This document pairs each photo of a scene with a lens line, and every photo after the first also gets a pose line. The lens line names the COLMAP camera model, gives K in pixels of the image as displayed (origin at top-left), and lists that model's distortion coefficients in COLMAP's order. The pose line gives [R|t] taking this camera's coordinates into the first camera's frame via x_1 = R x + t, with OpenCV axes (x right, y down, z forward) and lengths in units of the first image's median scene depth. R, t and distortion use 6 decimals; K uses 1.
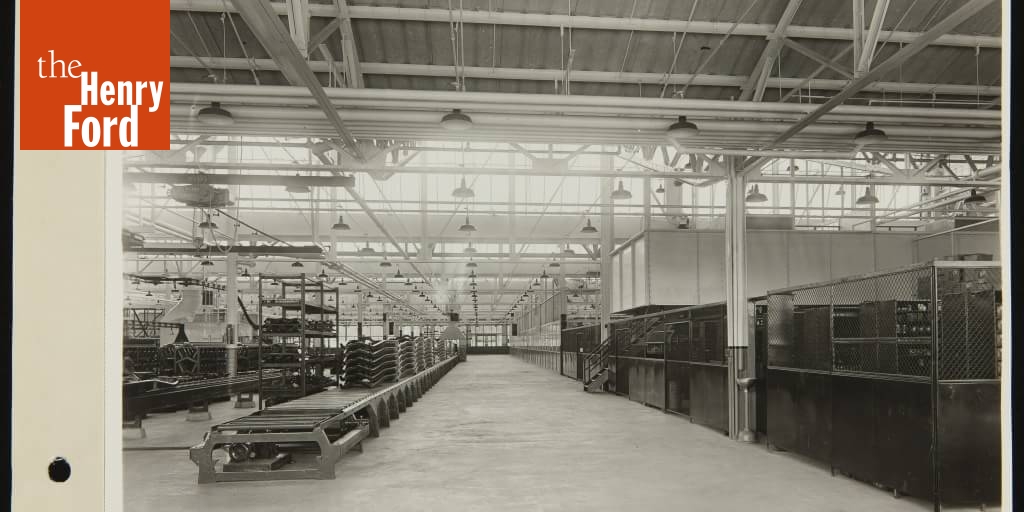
lens RADIAL K [[778.3, 0, 512.0], [0, 778.3, 256.0], [0, 0, 1]] dist [-0.043161, -0.005401]
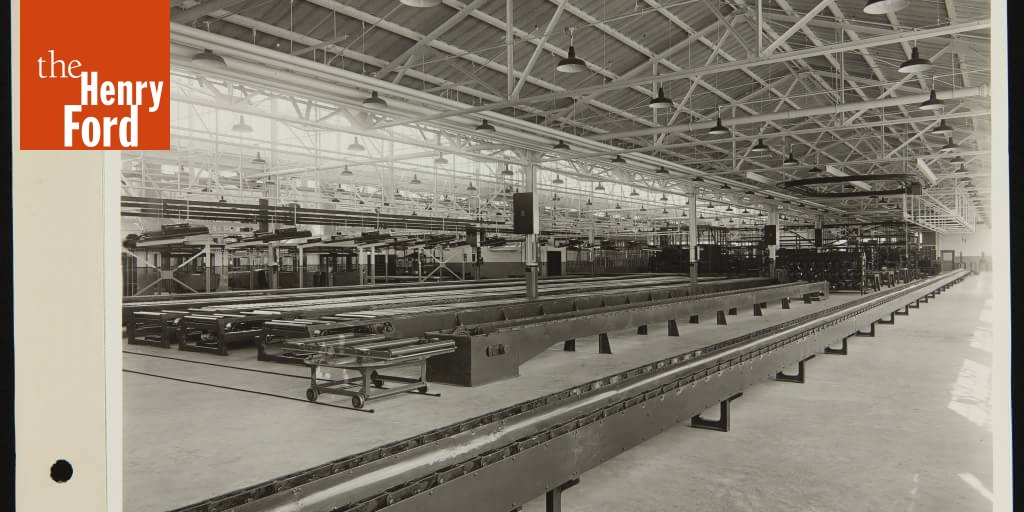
lens RADIAL K [[778.3, 0, 512.0], [0, 778.3, 256.0], [0, 0, 1]] dist [-0.043161, -0.005401]
pose [[0.630520, 0.006041, 0.776150, -0.789130], [-0.091637, 0.993556, 0.066709, -0.006912], [-0.770745, -0.113185, 0.627010, -0.085094]]
